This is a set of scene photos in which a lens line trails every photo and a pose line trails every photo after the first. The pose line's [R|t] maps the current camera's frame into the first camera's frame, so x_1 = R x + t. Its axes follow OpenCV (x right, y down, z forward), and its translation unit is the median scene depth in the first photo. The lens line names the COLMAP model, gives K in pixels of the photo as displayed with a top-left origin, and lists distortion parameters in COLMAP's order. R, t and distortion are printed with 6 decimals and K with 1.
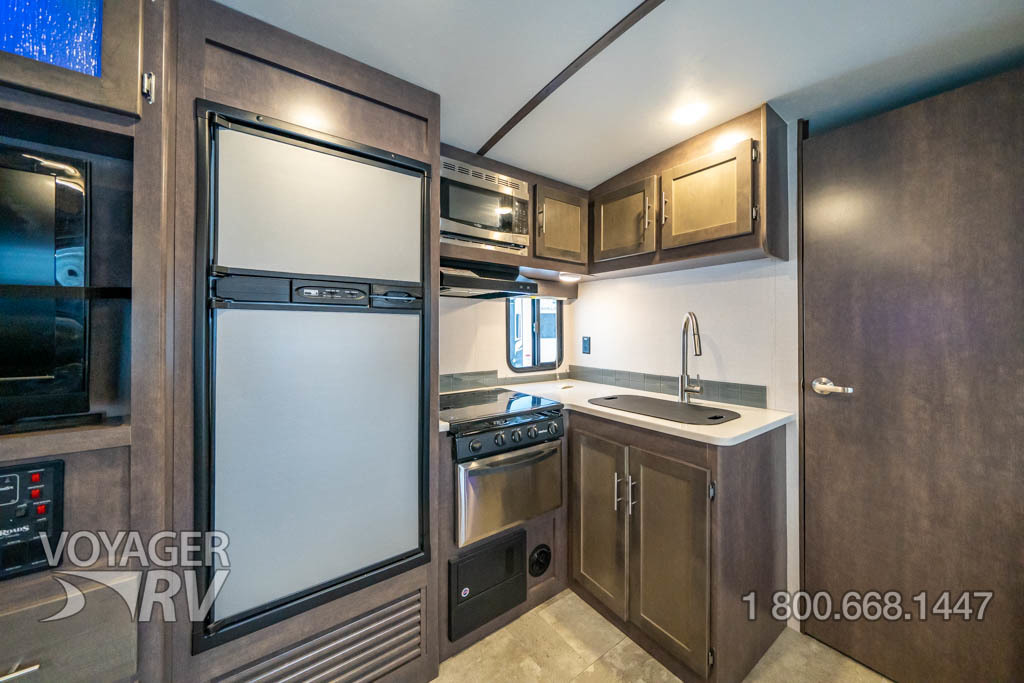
lens RADIAL K [[360.2, 0, 519.3], [0, 360.2, 333.0], [0, 0, 1]] dist [-0.005945, 0.000389]
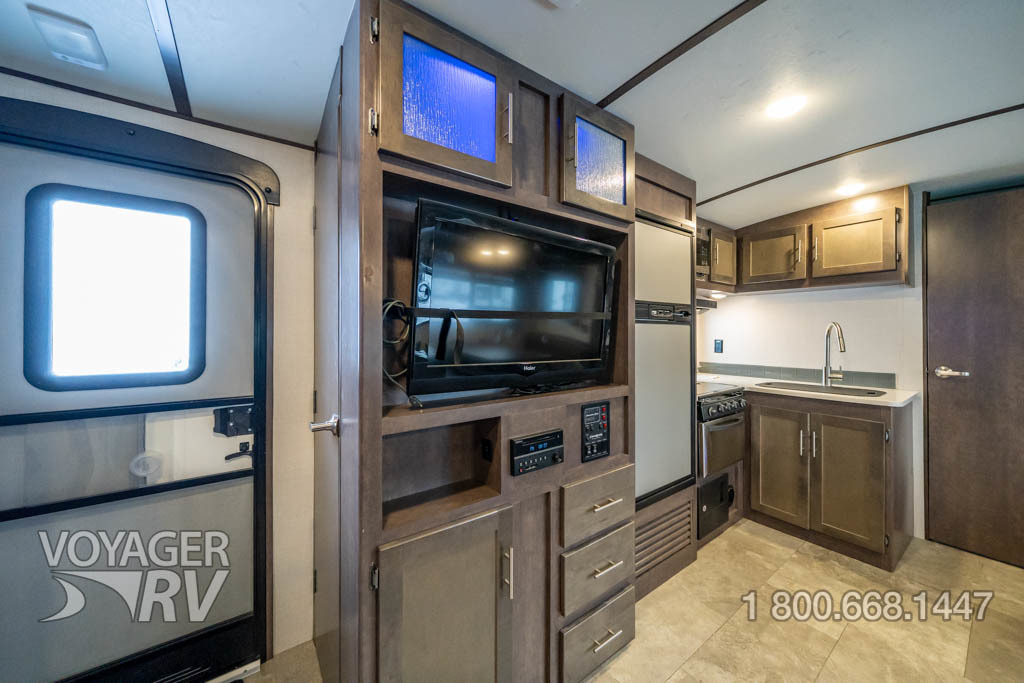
lens RADIAL K [[360.2, 0, 506.5], [0, 360.2, 338.0], [0, 0, 1]] dist [-0.005945, 0.000389]
pose [[0.999870, -0.000440, -0.016122, -0.922456], [0.000472, 0.999998, 0.001968, 0.001352], [0.016121, -0.001976, 0.999868, -0.502582]]
